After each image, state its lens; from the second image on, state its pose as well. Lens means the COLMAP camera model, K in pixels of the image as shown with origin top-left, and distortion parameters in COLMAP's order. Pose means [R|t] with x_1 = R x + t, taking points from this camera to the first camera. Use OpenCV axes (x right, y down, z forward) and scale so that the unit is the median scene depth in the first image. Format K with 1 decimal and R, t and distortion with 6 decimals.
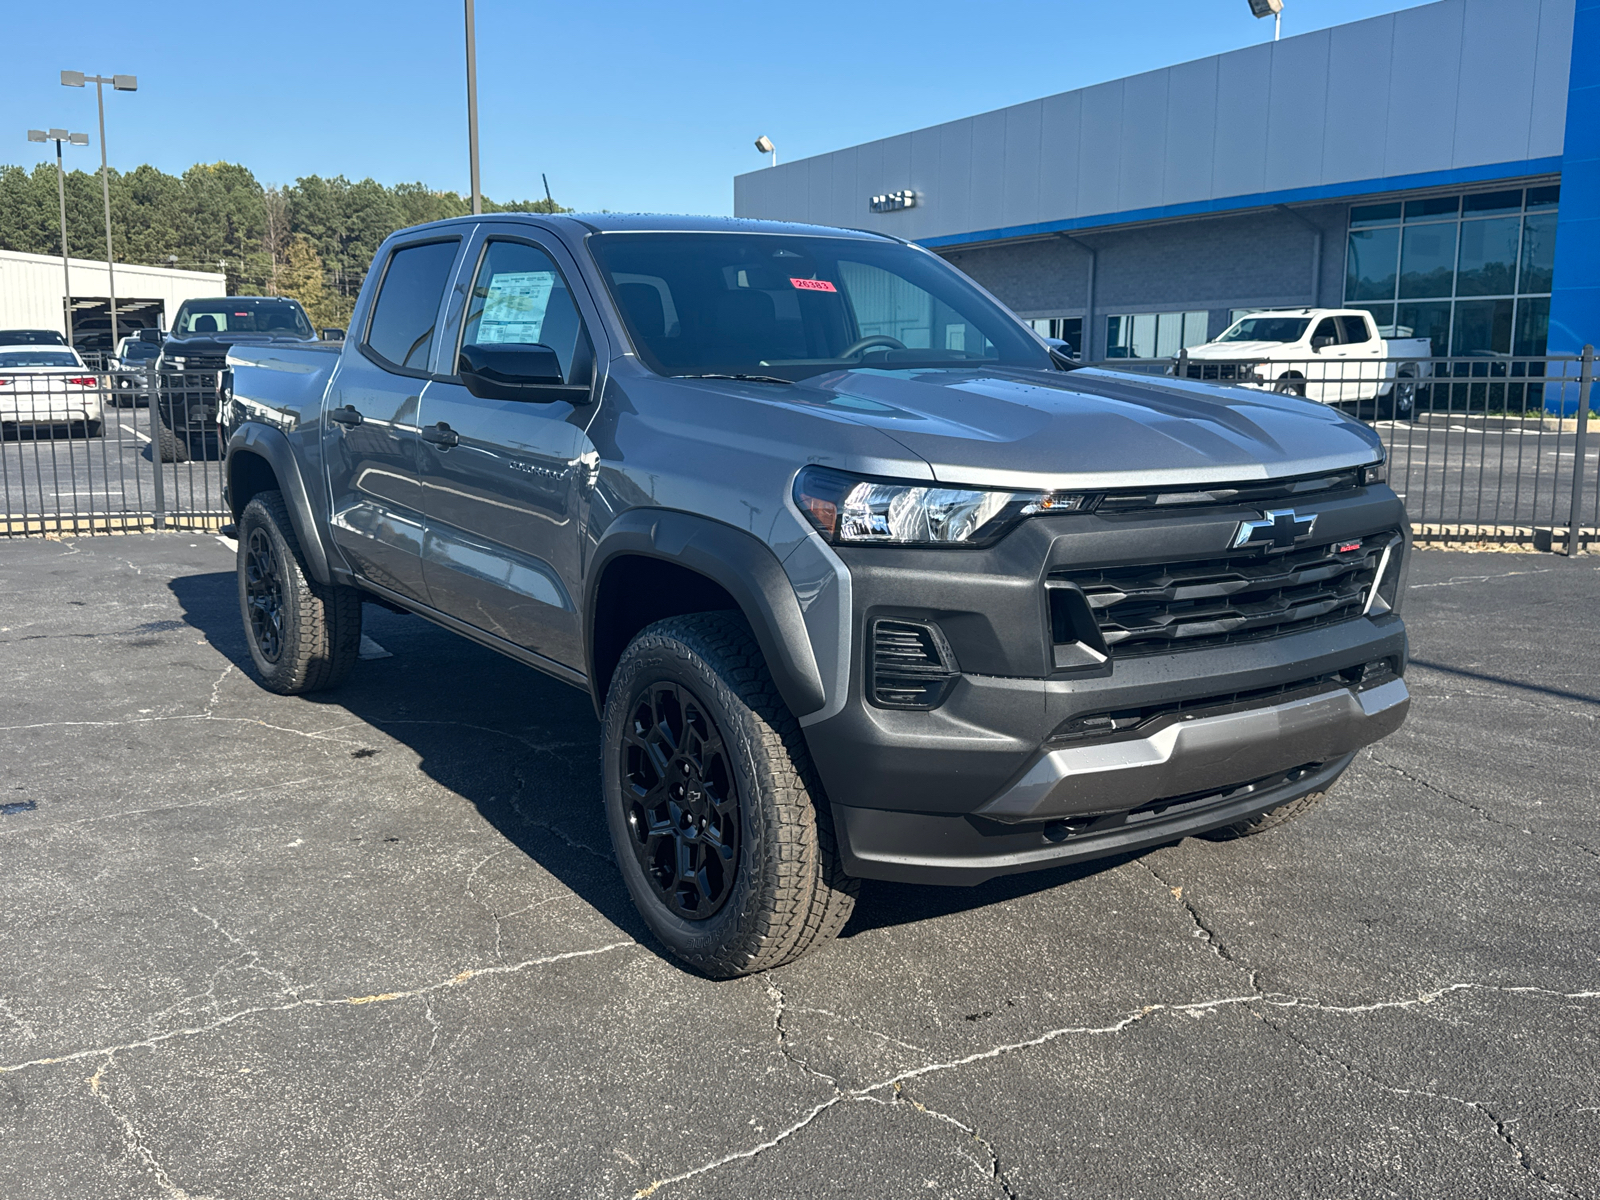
lens RADIAL K [[1497.2, 0, 800.0], [0, 1497.2, 600.0], [0, 0, 1]] dist [0.073861, -0.162014]
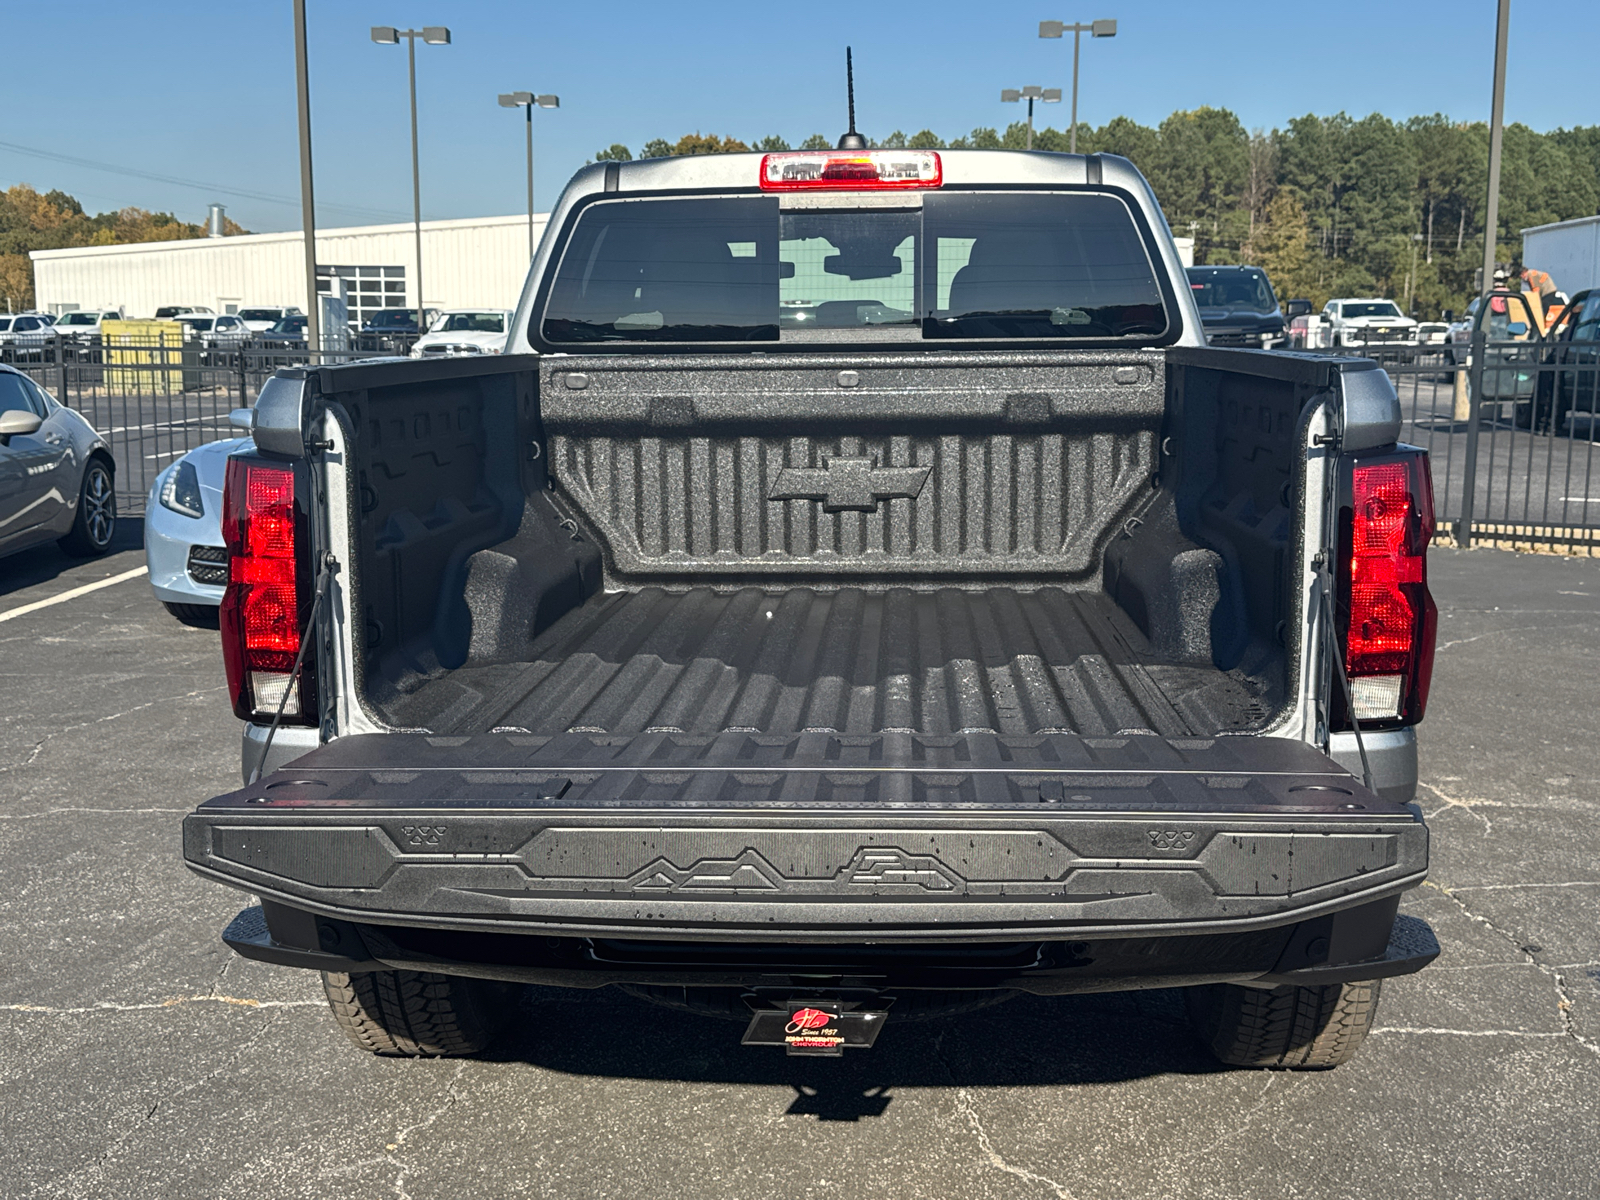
lens RADIAL K [[1497.2, 0, 800.0], [0, 1497.2, 600.0], [0, 0, 1]] dist [0.073861, -0.162014]
pose [[0.854836, 0.075963, -0.513309, -0.069337], [-0.076319, 0.996874, 0.020427, -0.005070], [0.513256, 0.021714, 0.857961, 0.086839]]
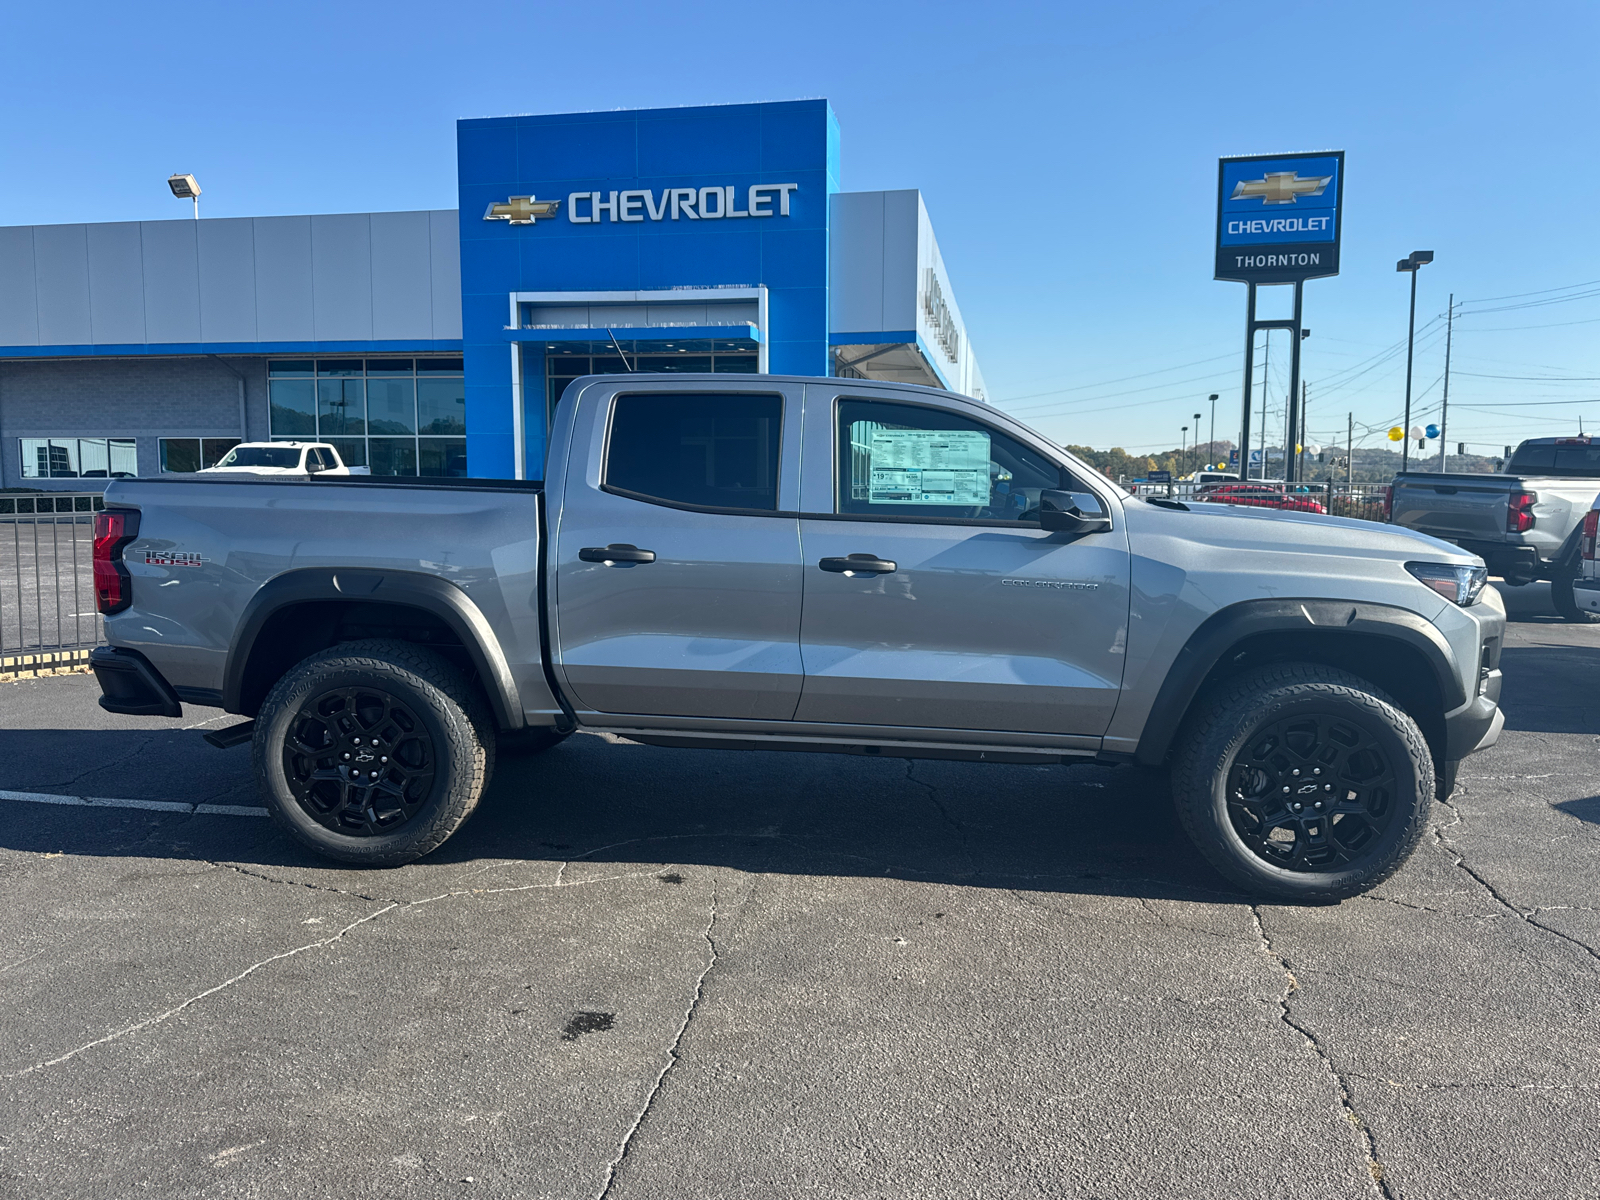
lens RADIAL K [[1156.8, 0, 800.0], [0, 1156.8, 600.0], [0, 0, 1]] dist [0.043569, -0.053896]
pose [[0.626333, -0.078957, 0.775547, -0.929251], [0.120575, 0.992697, 0.003689, -0.088940], [-0.770175, 0.091201, 0.631279, 0.460068]]
